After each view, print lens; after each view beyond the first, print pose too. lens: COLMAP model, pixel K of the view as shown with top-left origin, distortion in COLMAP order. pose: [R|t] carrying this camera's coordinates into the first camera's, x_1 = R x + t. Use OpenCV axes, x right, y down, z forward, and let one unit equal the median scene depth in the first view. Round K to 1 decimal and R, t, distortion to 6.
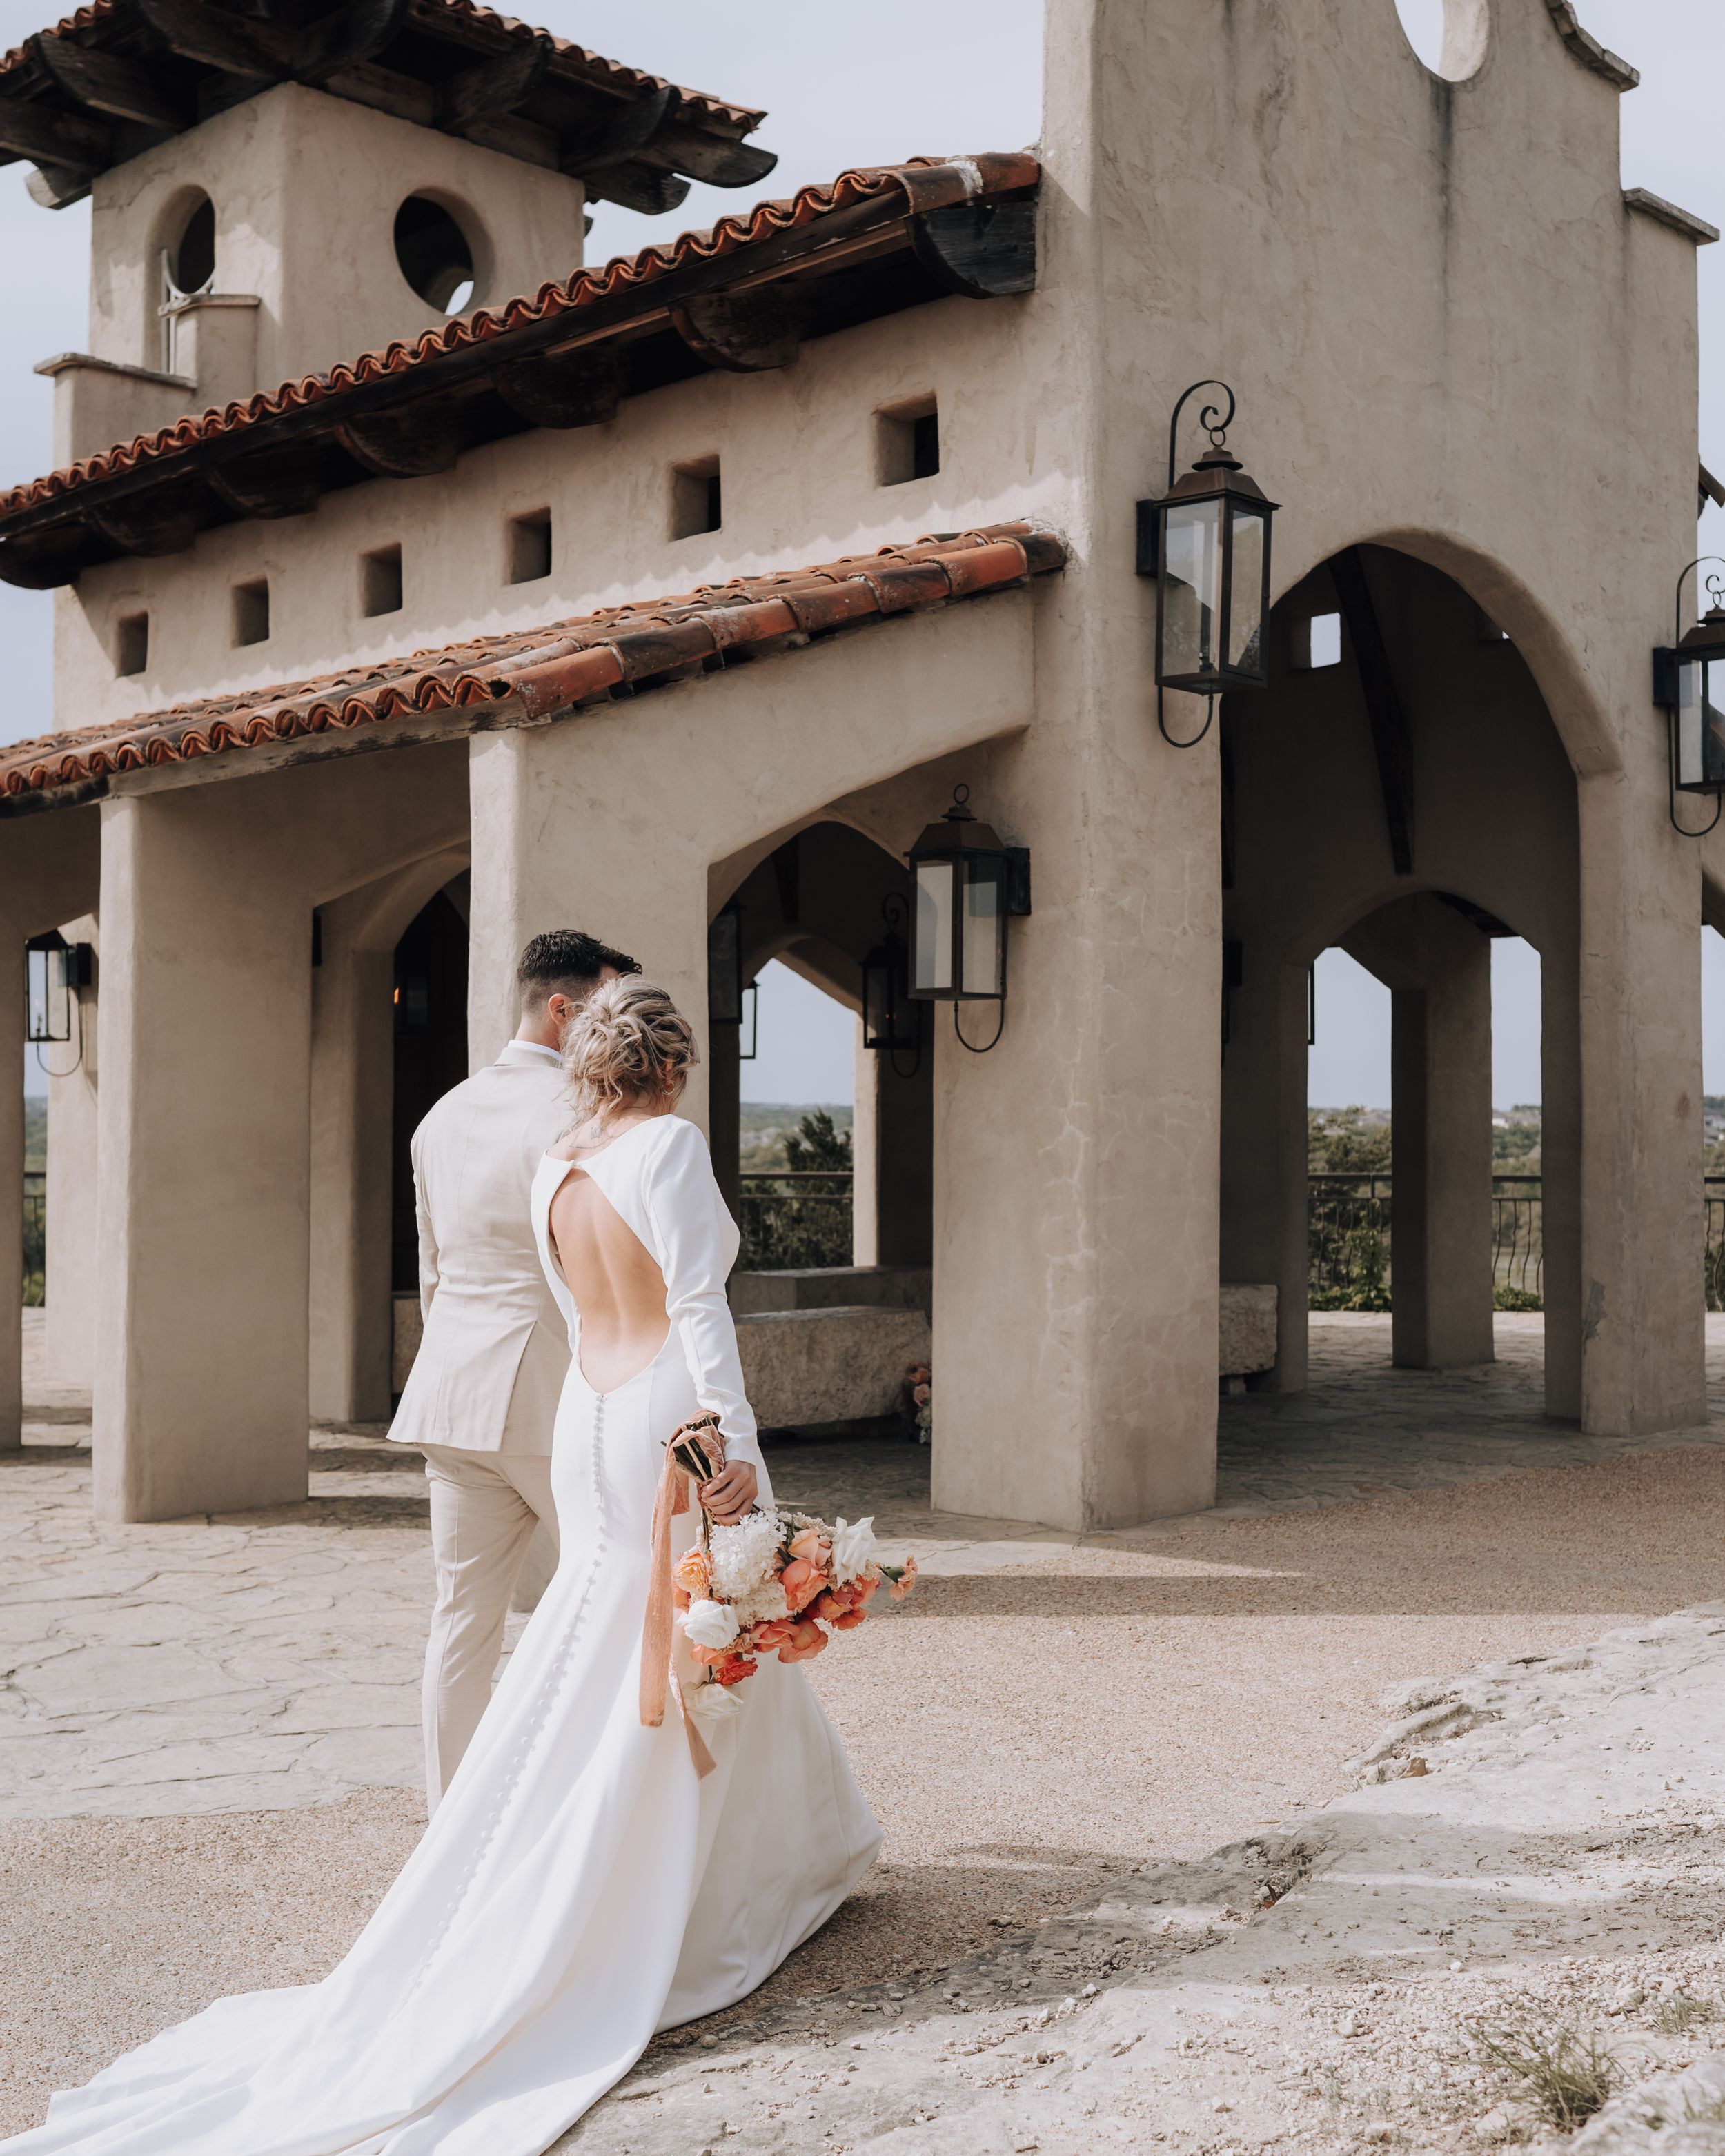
lens RADIAL K [[2848.0, 0, 862.5], [0, 2848.0, 1078.0], [0, 0, 1]] dist [0.004467, -0.035190]
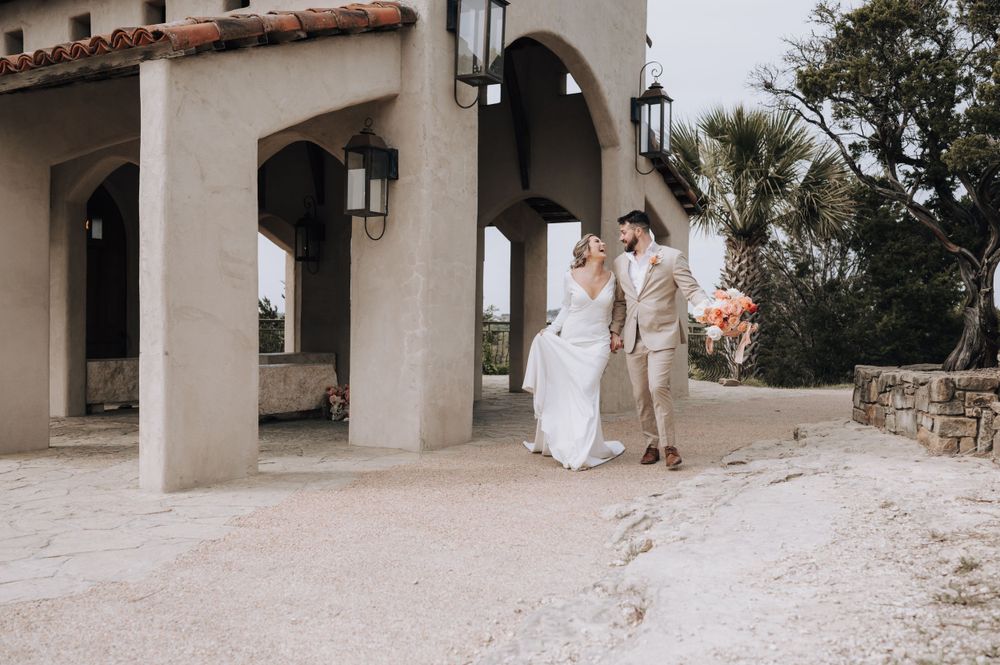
lens RADIAL K [[973.7, 0, 498.7], [0, 973.7, 352.6], [0, 0, 1]] dist [-0.000947, 0.007630]
pose [[0.966484, 0.001923, 0.256719, -0.061937], [-0.010216, 0.999468, 0.030976, 0.055235], [-0.256522, -0.032560, 0.965990, 0.234132]]
